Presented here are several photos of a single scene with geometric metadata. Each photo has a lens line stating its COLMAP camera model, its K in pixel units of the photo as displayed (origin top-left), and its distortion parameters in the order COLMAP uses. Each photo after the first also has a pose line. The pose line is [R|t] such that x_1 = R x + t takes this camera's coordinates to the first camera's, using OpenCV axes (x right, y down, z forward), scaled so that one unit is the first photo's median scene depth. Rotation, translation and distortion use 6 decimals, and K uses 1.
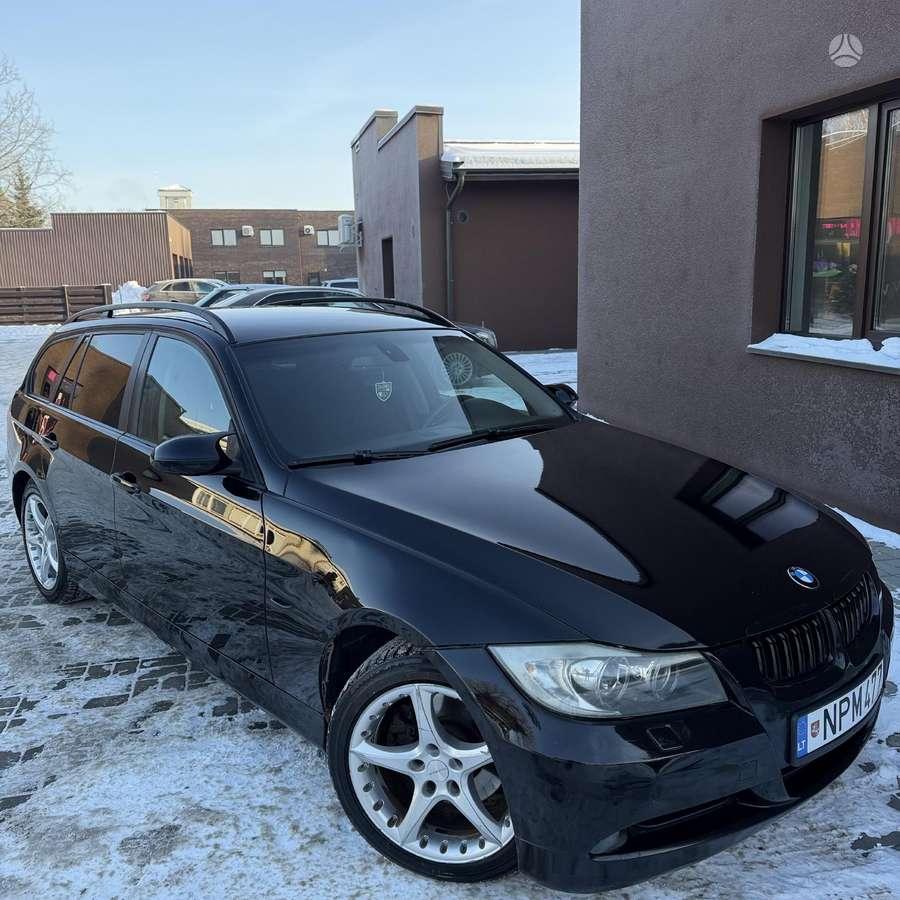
lens RADIAL K [[855.7, 0, 452.6], [0, 855.7, 452.3], [0, 0, 1]] dist [0.033373, -0.036255]
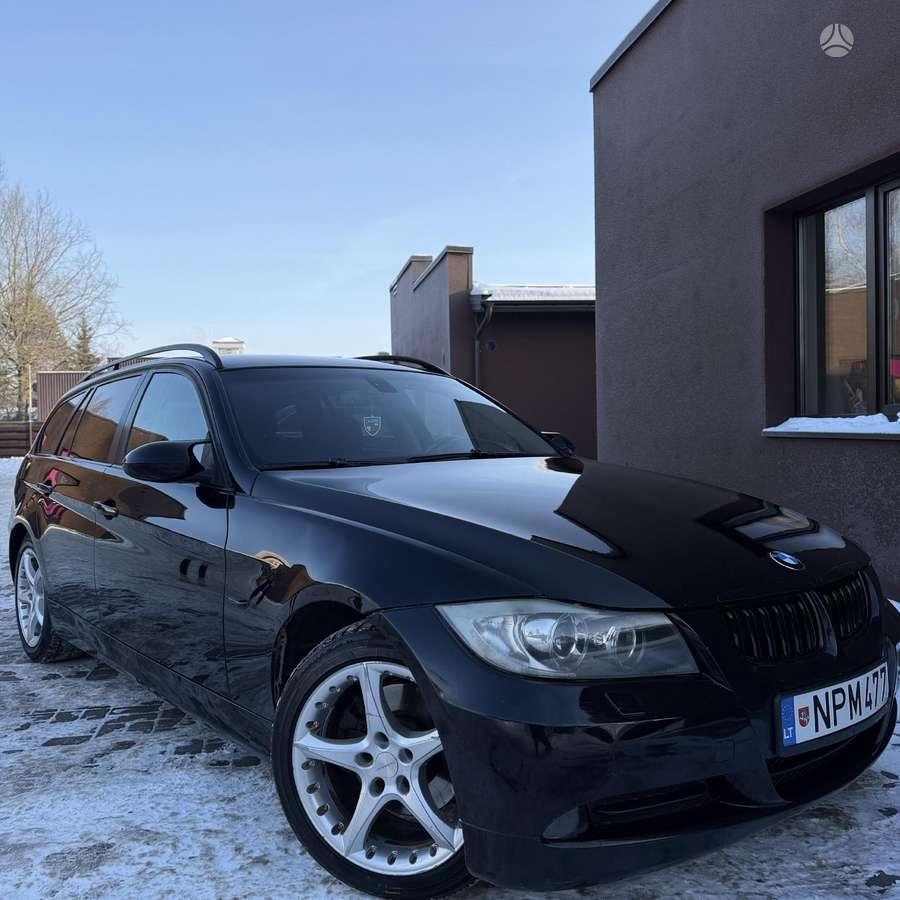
lens RADIAL K [[855.7, 0, 452.6], [0, 855.7, 452.3], [0, 0, 1]] dist [0.033373, -0.036255]
pose [[0.998678, 0.002562, -0.051333, 0.086440], [-0.011866, 0.983267, -0.181783, 0.185033], [0.050008, 0.182151, 0.981998, 0.045682]]
